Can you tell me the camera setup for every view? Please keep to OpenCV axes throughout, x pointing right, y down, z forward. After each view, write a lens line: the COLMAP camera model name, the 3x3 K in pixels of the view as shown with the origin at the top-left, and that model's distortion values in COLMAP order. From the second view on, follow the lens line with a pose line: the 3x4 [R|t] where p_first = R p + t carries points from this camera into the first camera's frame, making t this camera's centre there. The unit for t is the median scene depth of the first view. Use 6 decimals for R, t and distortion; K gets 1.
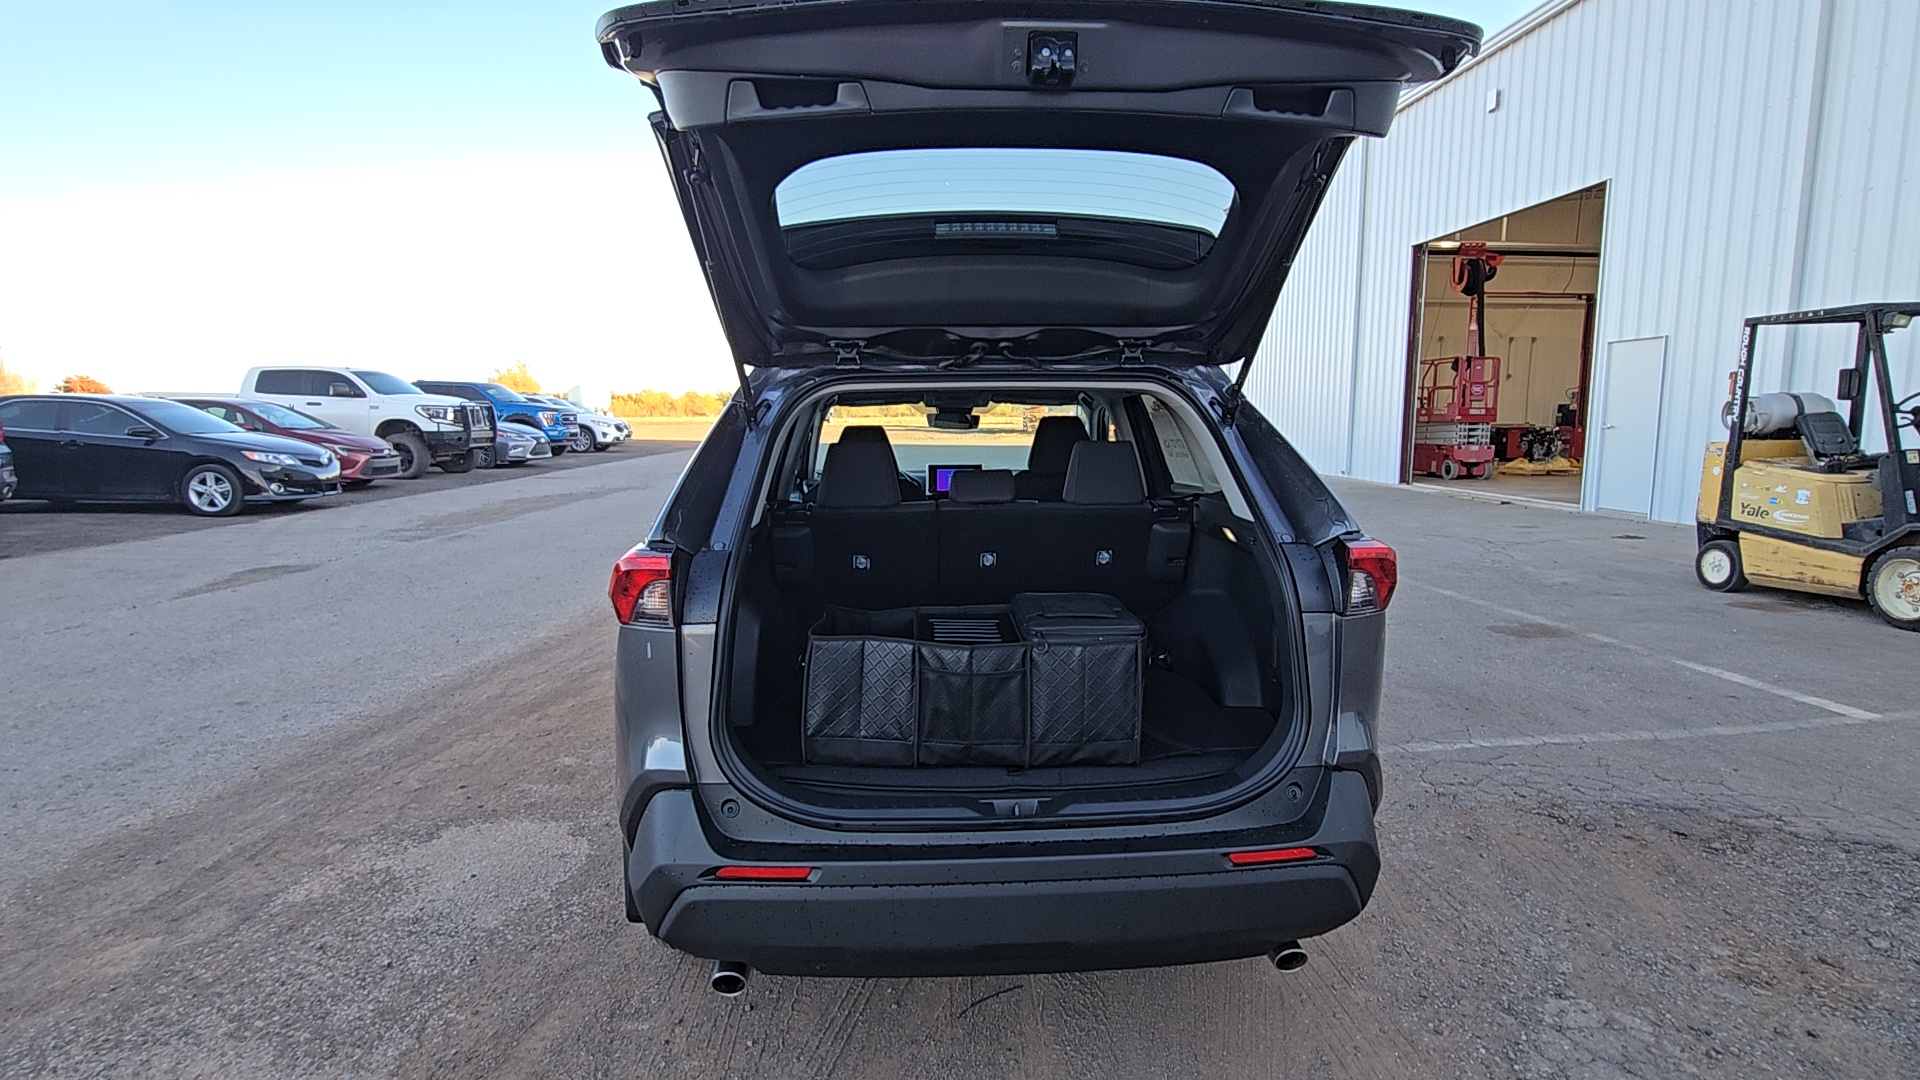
lens RADIAL K [[971.7, 0, 967.4], [0, 971.7, 531.9], [0, 0, 1]] dist [-0.000798, 0.003618]
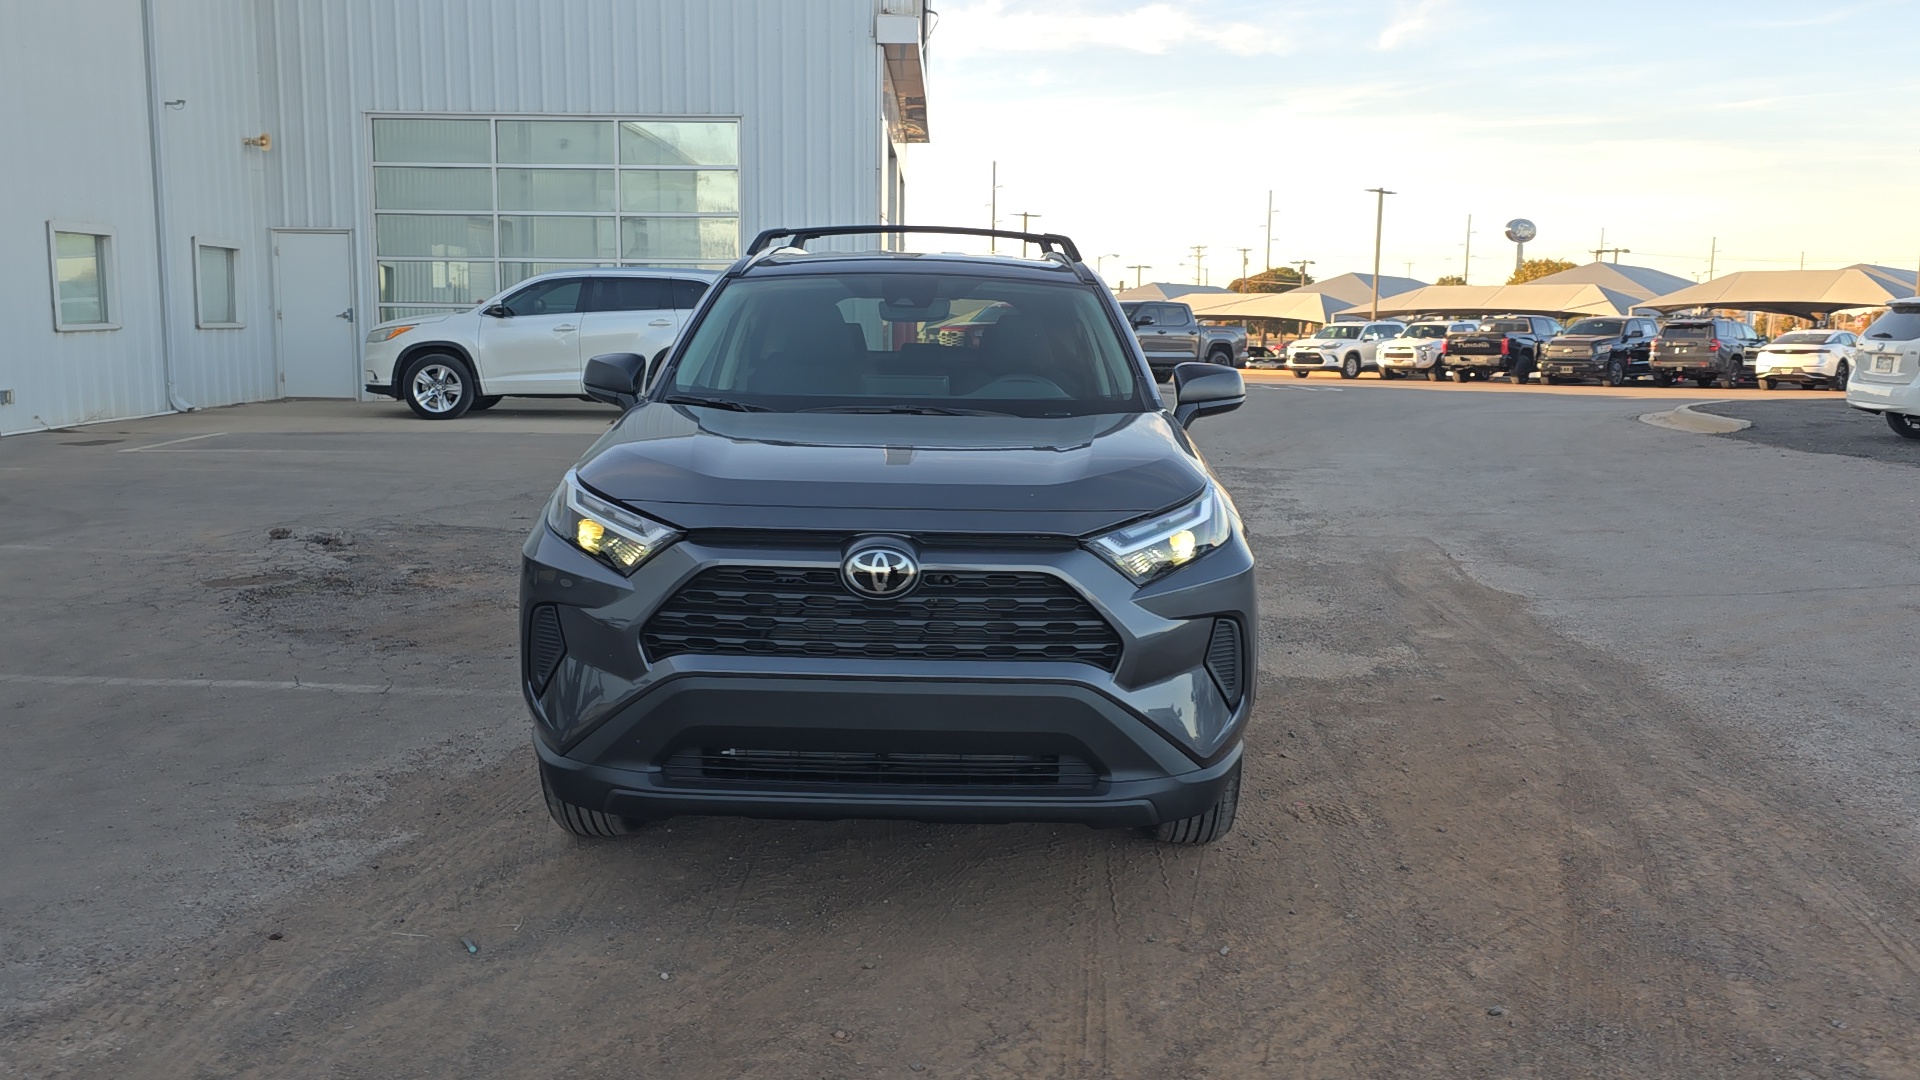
lens RADIAL K [[1594.9, 0, 949.6], [0, 1594.9, 523.8], [0, 0, 1]] dist [-0.008538, 0.016730]
pose [[-0.997806, -0.018783, 0.063487, -0.095989], [-0.002808, 0.970056, 0.242863, -0.195632], [-0.066148, 0.242152, -0.967981, 1.745114]]
